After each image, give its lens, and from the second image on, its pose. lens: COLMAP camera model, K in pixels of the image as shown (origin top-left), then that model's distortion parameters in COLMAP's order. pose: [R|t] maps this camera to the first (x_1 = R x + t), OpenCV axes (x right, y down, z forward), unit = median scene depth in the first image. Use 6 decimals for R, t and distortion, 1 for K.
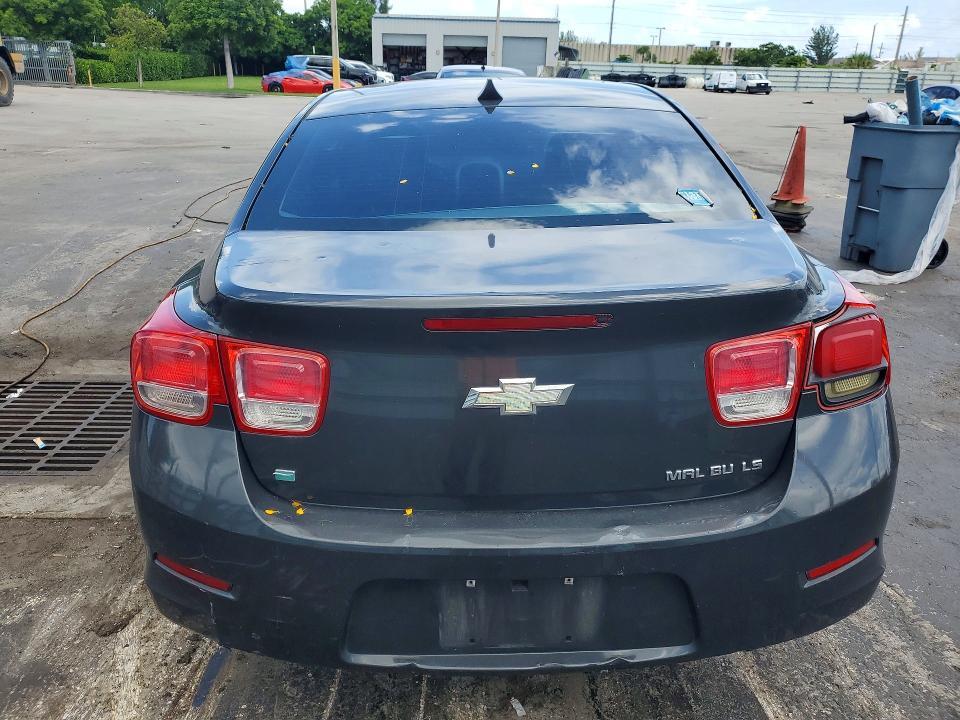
lens RADIAL K [[773.4, 0, 480.6], [0, 773.4, 361.2], [0, 0, 1]] dist [0.006645, 0.014934]
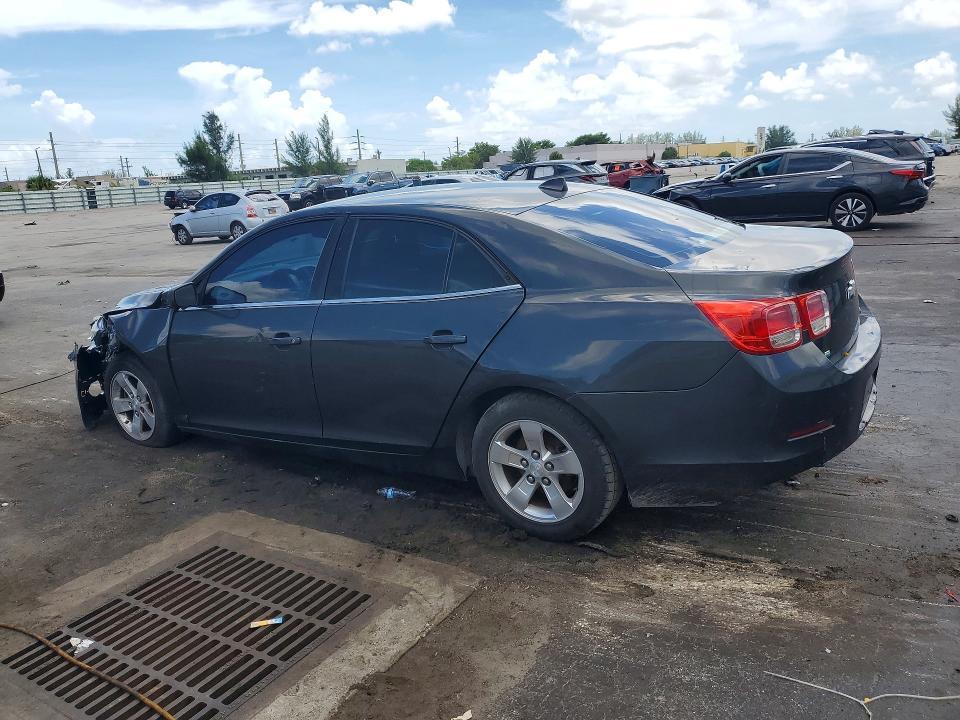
lens RADIAL K [[773.4, 0, 479.9], [0, 773.4, 359.2], [0, 0, 1]] dist [0.006645, 0.014934]
pose [[0.524959, -0.252736, 0.812738, -1.033022], [0.366186, 0.929066, 0.052385, -0.119335], [-0.768326, 0.270114, 0.580270, 0.238452]]
